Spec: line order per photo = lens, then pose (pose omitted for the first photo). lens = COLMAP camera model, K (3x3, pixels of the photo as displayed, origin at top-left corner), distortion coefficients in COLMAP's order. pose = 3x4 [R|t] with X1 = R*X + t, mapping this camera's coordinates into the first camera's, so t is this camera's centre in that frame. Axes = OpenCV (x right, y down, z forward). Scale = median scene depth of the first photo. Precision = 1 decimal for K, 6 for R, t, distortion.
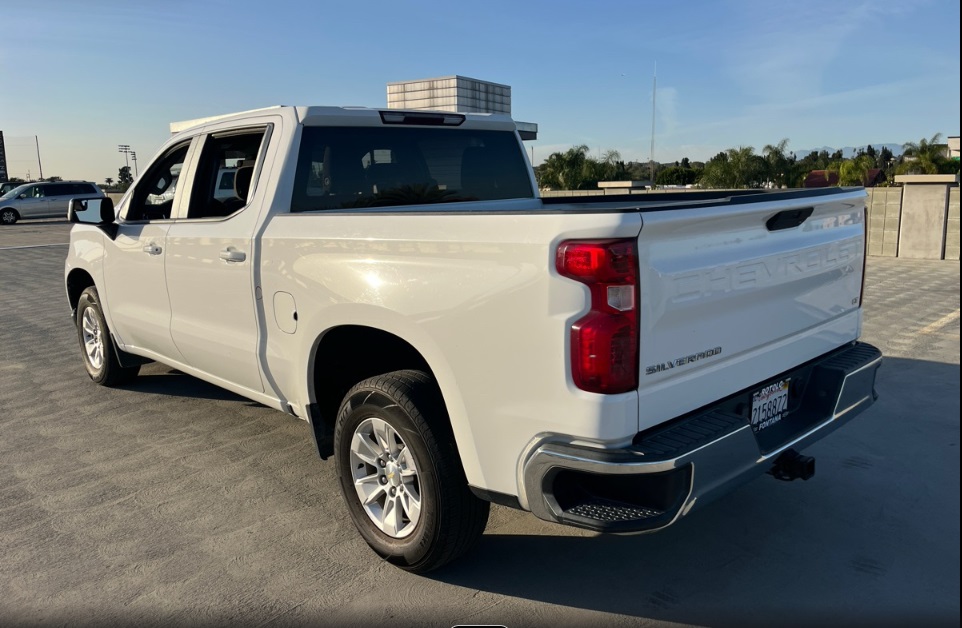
lens RADIAL K [[727.3, 0, 481.0], [0, 727.3, 314.0], [0, 0, 1]] dist [0.025327, -0.002150]
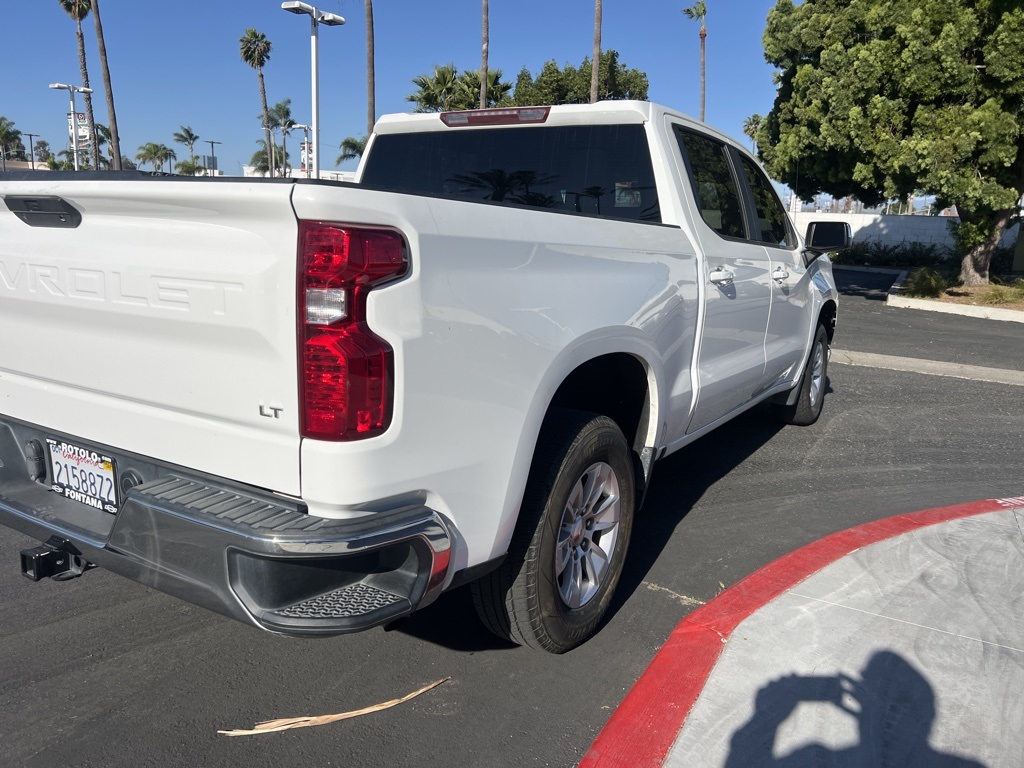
lens RADIAL K [[777.9, 0, 511.0], [0, 777.9, 415.2], [0, 0, 1]] dist [0.002834, 0.001626]
pose [[0.269470, 0.258121, -0.927771, 1.192017], [-0.223015, 0.953946, 0.200629, -0.179438], [0.936830, 0.152843, 0.314625, 1.126210]]
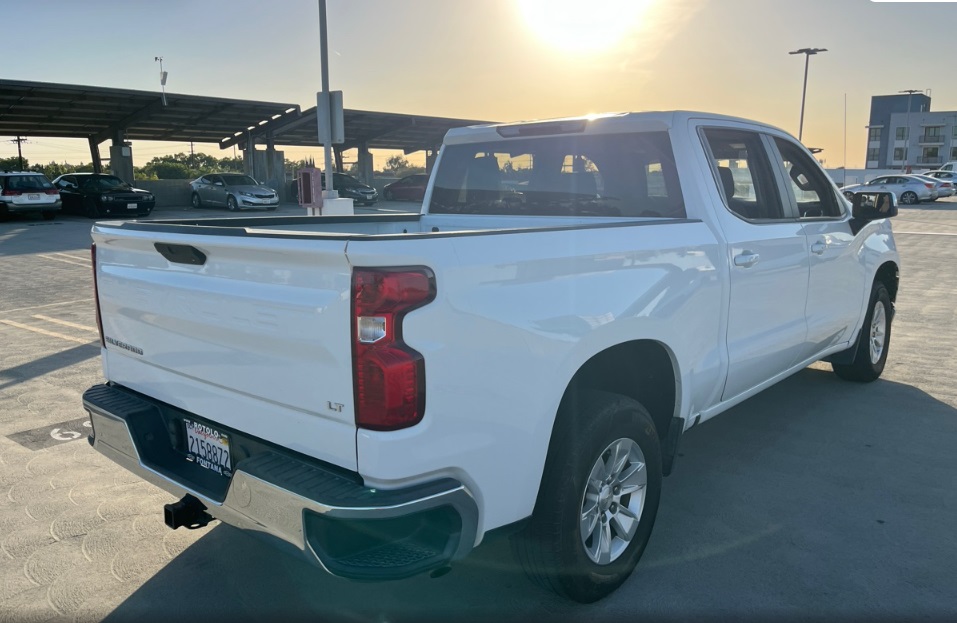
lens RADIAL K [[745.8, 0, 455.4], [0, 745.8, 310.4], [0, 0, 1]] dist [0.001272, -0.005068]
pose [[0.082364, 0.193161, -0.977704, 1.314125], [-0.164465, 0.970221, 0.177828, -0.269156], [0.982938, 0.146151, 0.111680, 1.161115]]
